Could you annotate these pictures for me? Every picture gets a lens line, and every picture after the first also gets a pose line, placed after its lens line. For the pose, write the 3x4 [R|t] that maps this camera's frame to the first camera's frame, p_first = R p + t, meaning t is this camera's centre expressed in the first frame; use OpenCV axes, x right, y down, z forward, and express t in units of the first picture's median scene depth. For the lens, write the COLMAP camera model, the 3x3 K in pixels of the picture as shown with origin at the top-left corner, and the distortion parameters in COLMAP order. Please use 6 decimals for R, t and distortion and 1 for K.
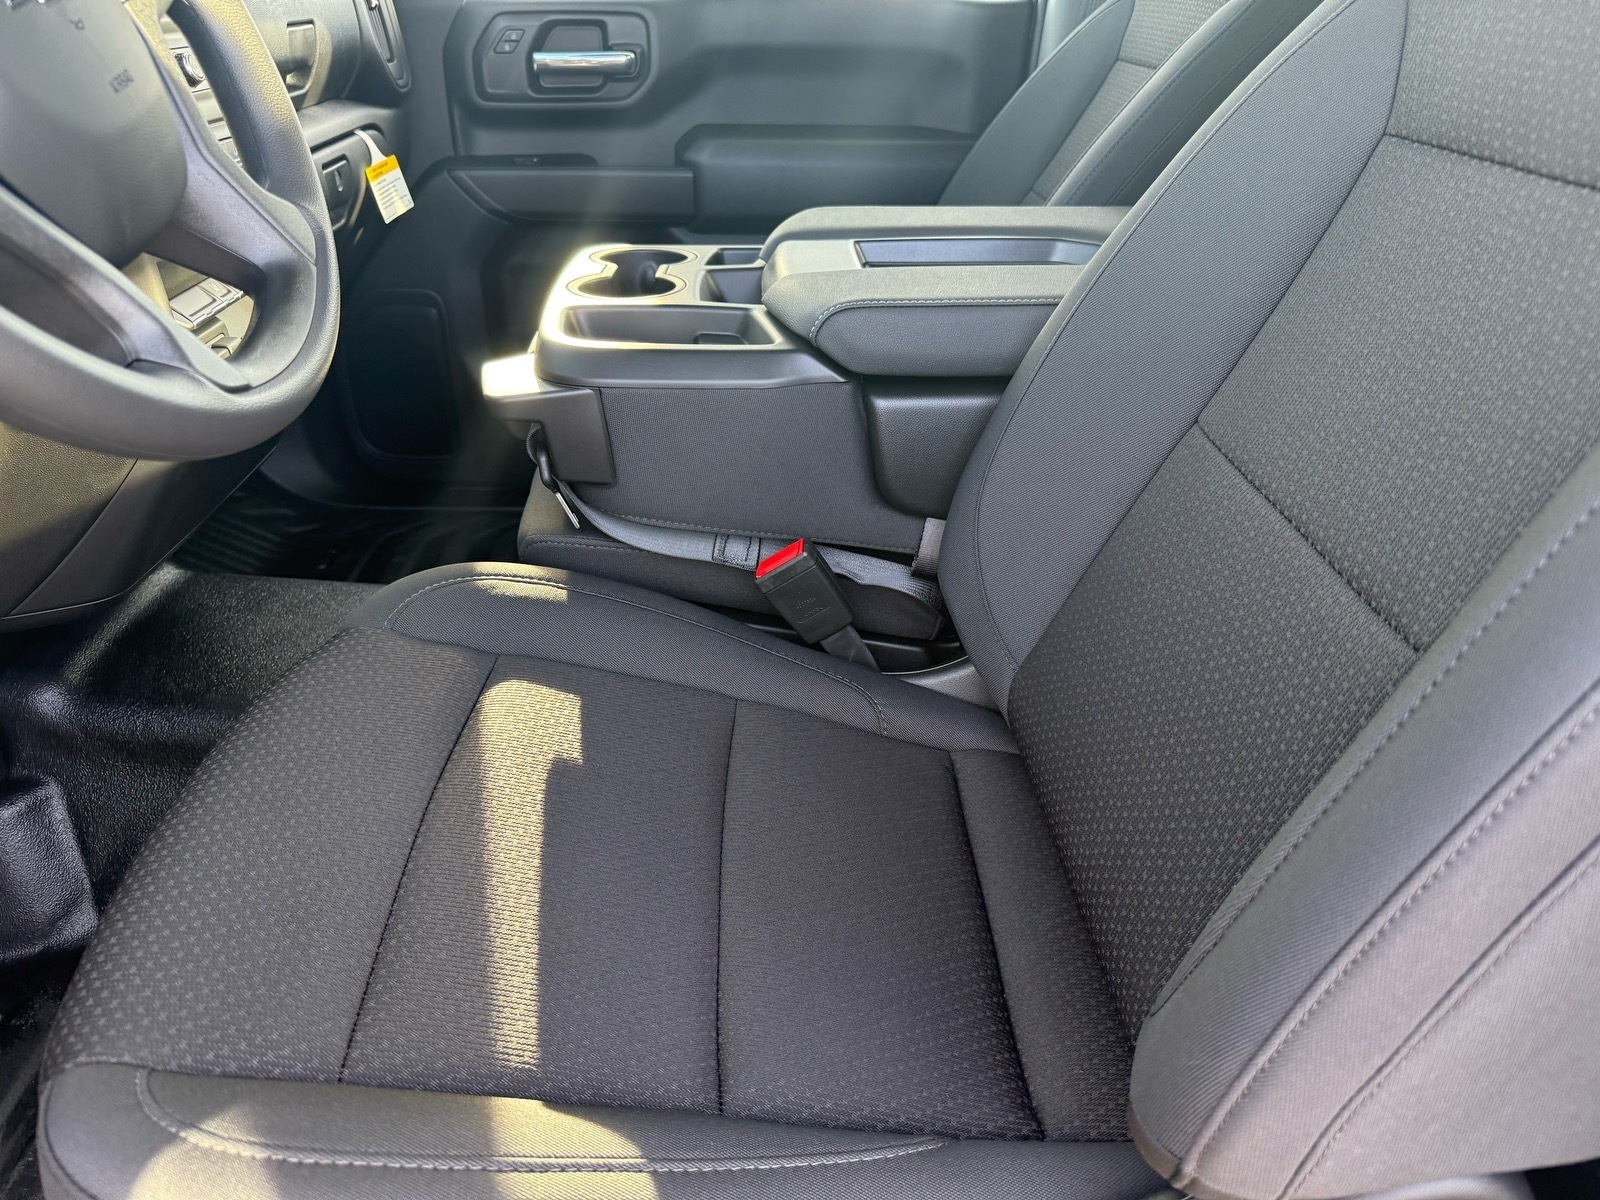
lens RADIAL K [[1168.5, 0, 771.4], [0, 1168.5, 618.2], [0, 0, 1]] dist [0.040336, -0.033225]
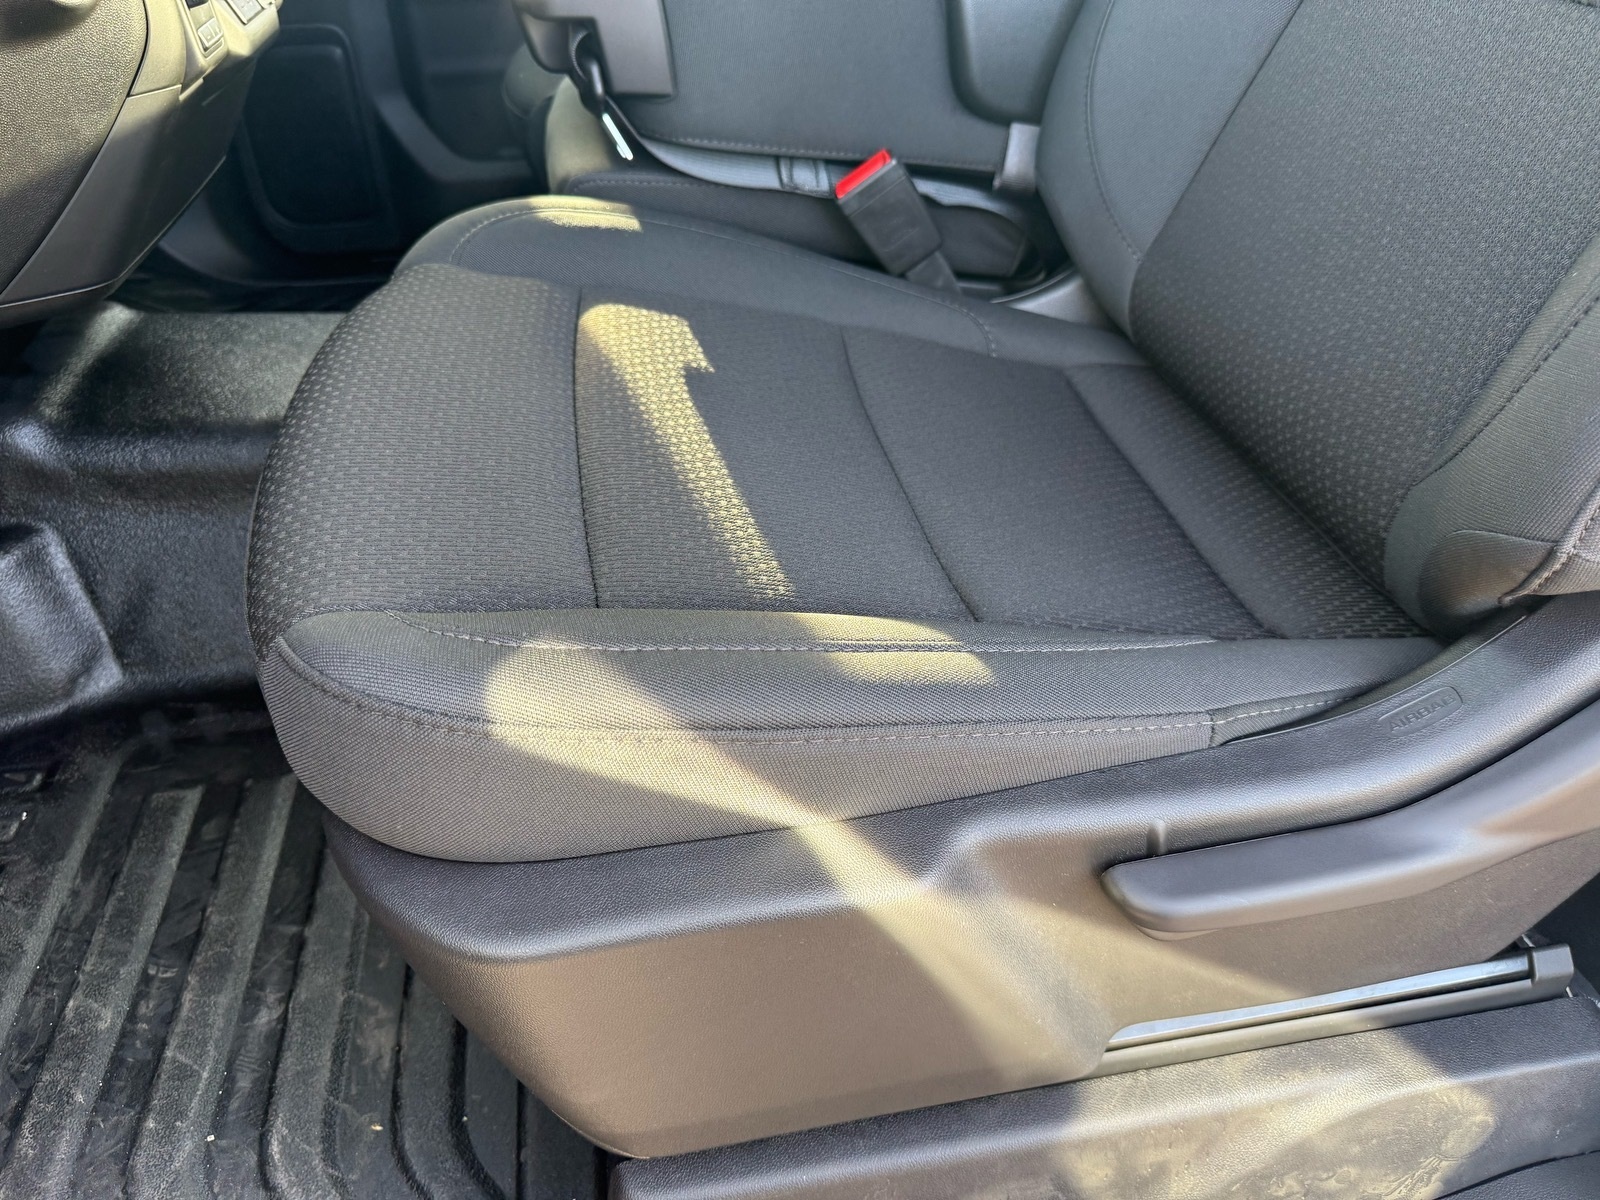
lens RADIAL K [[1168.5, 0, 704.2], [0, 1168.5, 658.1], [0, 0, 1]] dist [0.040336, -0.033225]
pose [[0.992359, -0.097243, 0.075937, -0.213511], [0.087441, 0.988524, 0.123183, 0.190871], [-0.087045, -0.115602, 0.989474, 0.062796]]
